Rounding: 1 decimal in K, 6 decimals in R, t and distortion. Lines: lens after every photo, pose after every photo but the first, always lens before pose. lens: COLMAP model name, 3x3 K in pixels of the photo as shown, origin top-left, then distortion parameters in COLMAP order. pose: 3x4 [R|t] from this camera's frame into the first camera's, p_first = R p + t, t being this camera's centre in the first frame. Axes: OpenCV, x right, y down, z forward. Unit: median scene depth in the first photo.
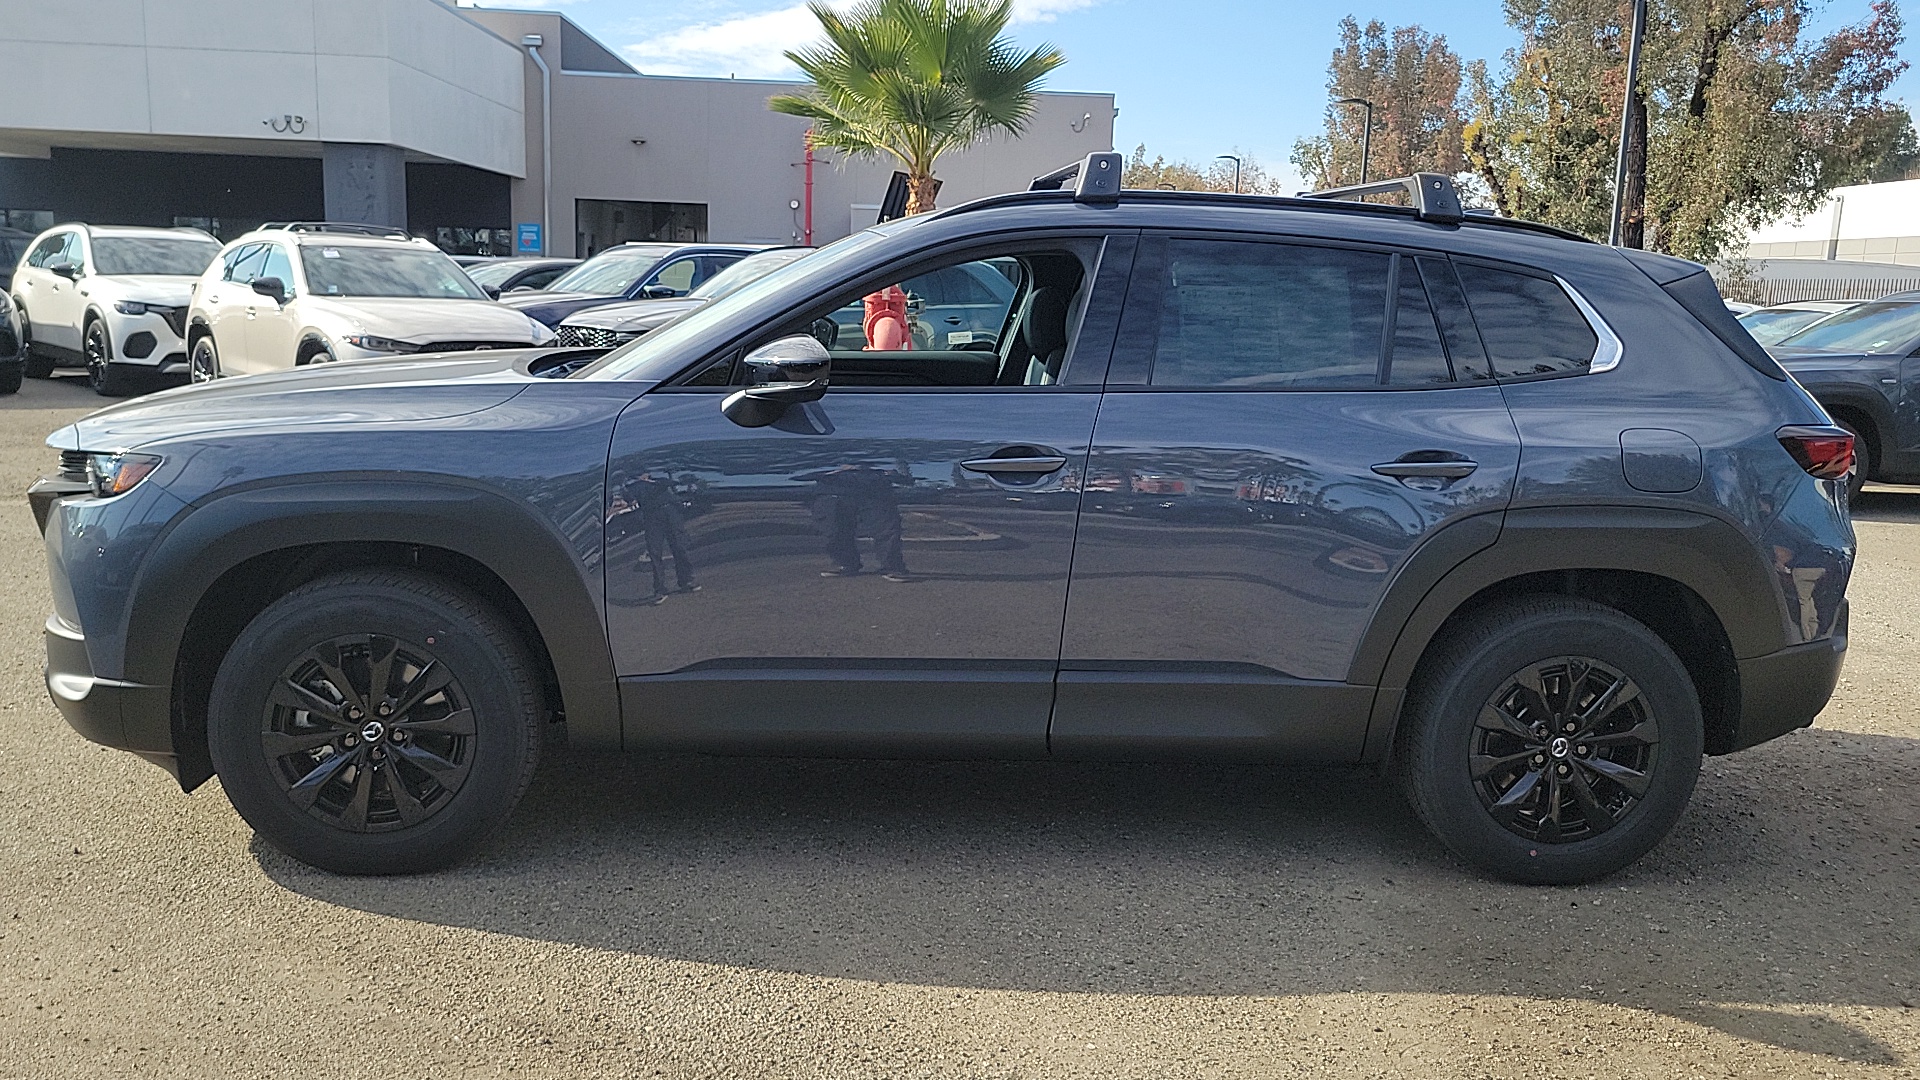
lens RADIAL K [[1563.6, 0, 963.8], [0, 1563.6, 547.8], [0, 0, 1]] dist [0.032562, -0.017304]
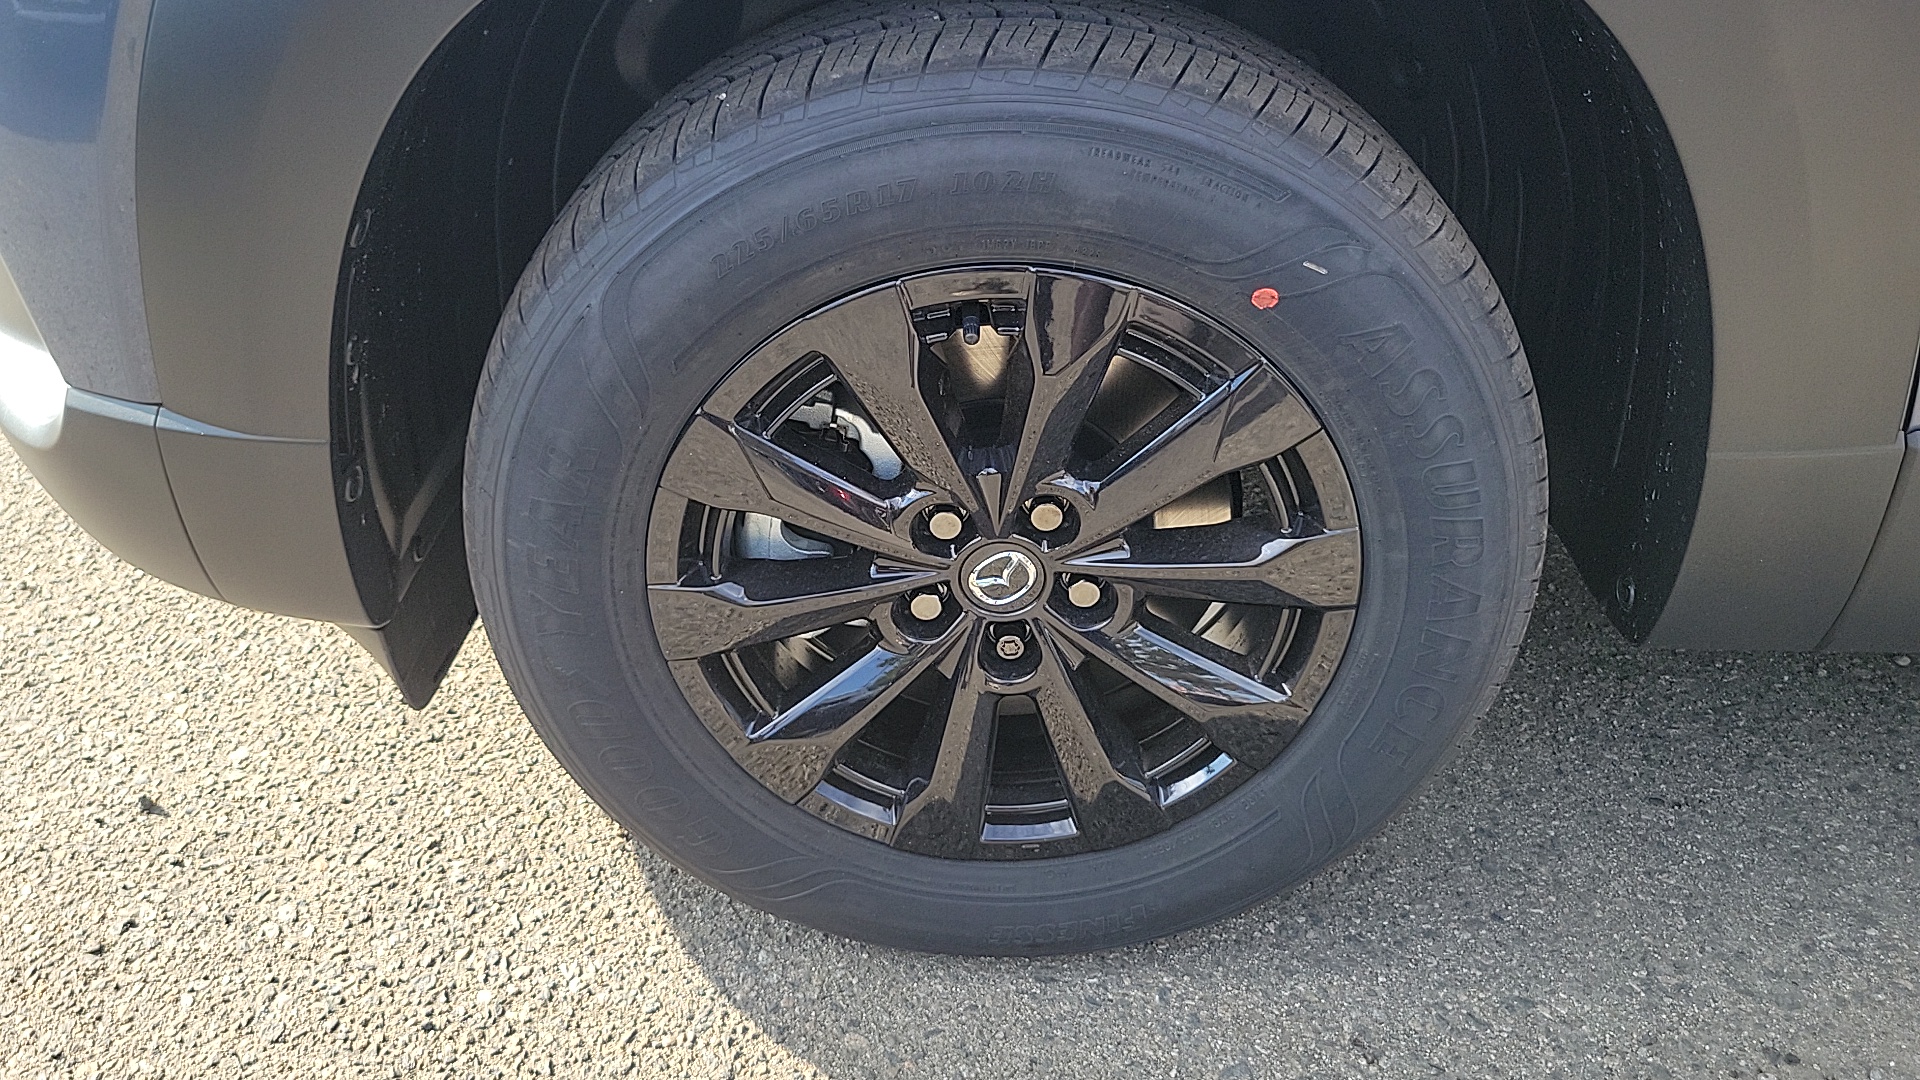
lens RADIAL K [[1563.6, 0, 963.8], [0, 1563.6, 547.8], [0, 0, 1]] dist [0.032562, -0.017304]
pose [[0.995722, 0.037741, -0.084336, -0.359486], [-0.003457, 0.927350, 0.374179, 0.001203], [0.092331, -0.372286, 0.923514, 0.730366]]
